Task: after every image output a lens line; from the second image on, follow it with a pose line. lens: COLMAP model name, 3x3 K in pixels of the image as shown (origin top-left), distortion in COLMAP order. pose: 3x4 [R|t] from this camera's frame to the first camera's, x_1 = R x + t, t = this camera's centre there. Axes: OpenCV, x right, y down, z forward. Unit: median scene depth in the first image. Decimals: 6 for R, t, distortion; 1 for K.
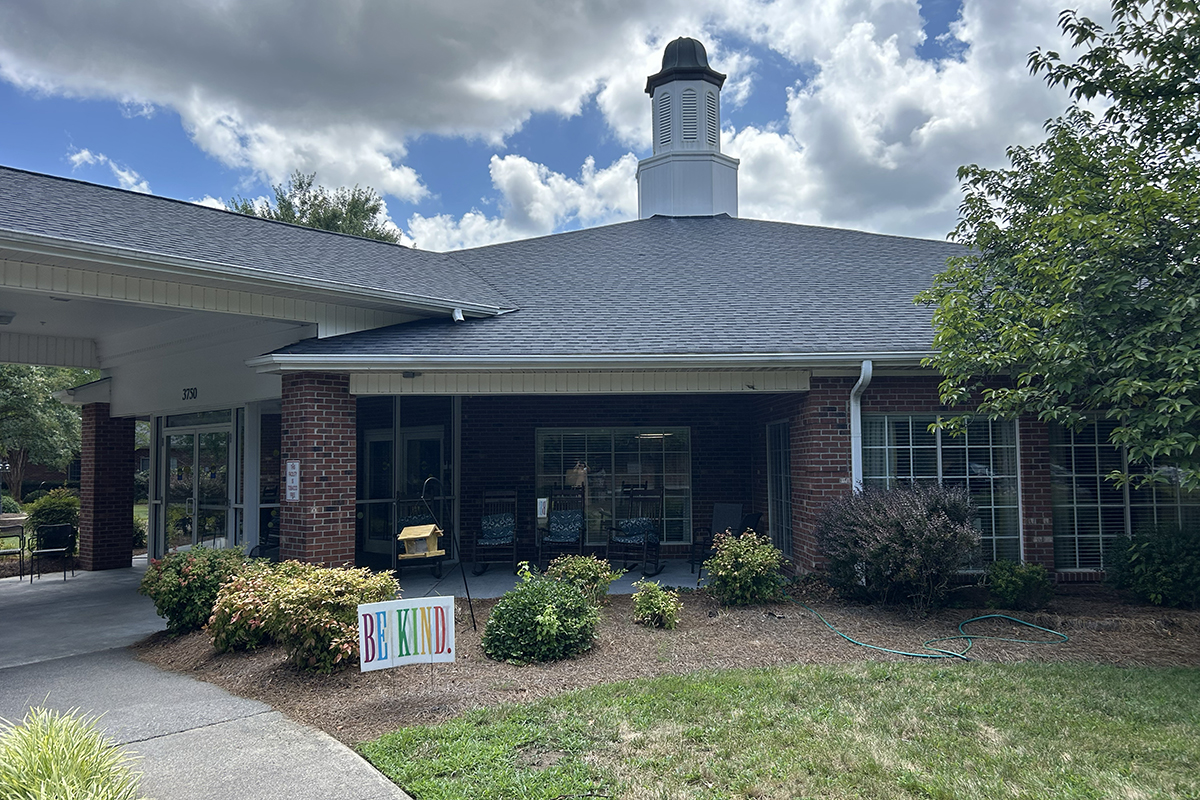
lens RADIAL K [[925.0, 0, 600.0], [0, 925.0, 400.0], [0, 0, 1]] dist [0.038192, -0.000491]
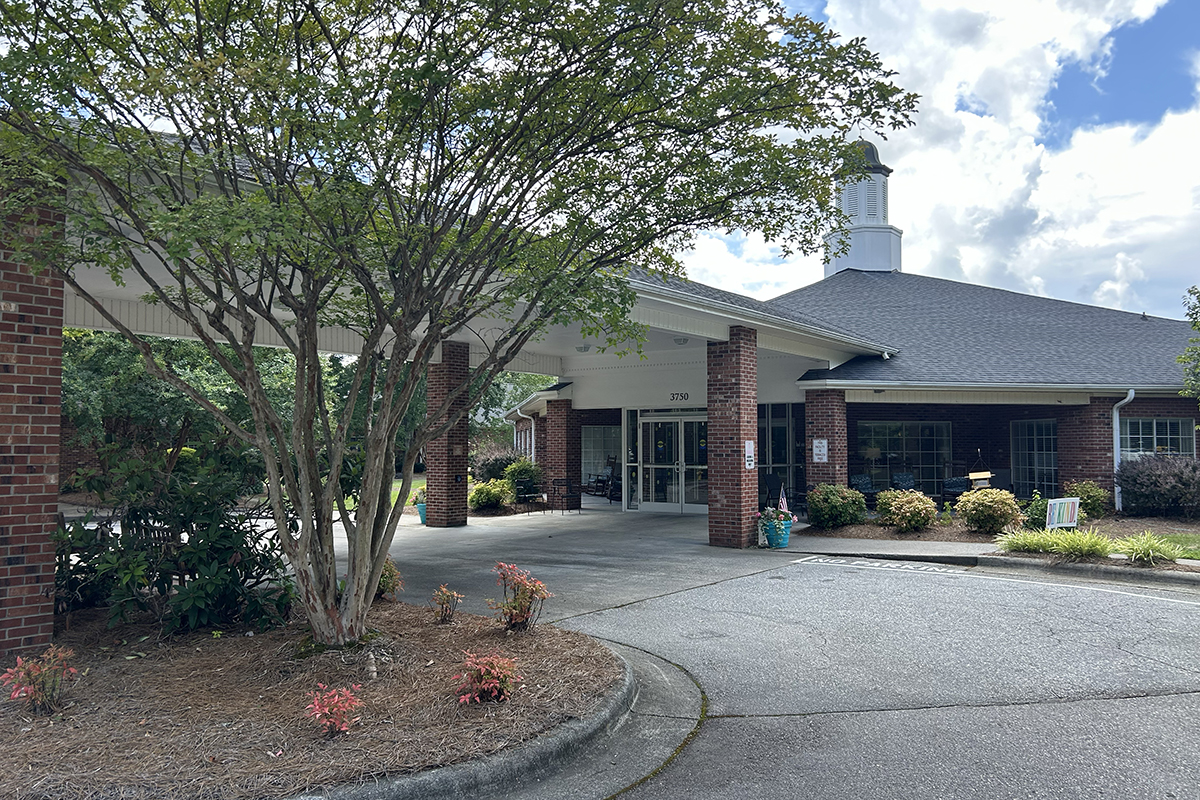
lens RADIAL K [[925.0, 0, 600.0], [0, 925.0, 400.0], [0, 0, 1]] dist [0.038192, -0.000491]
pose [[0.990620, 0.018182, 0.135427, -0.957512], [-0.020136, 0.999712, 0.013073, -0.022831], [-0.135151, -0.015678, 0.990701, -0.662048]]
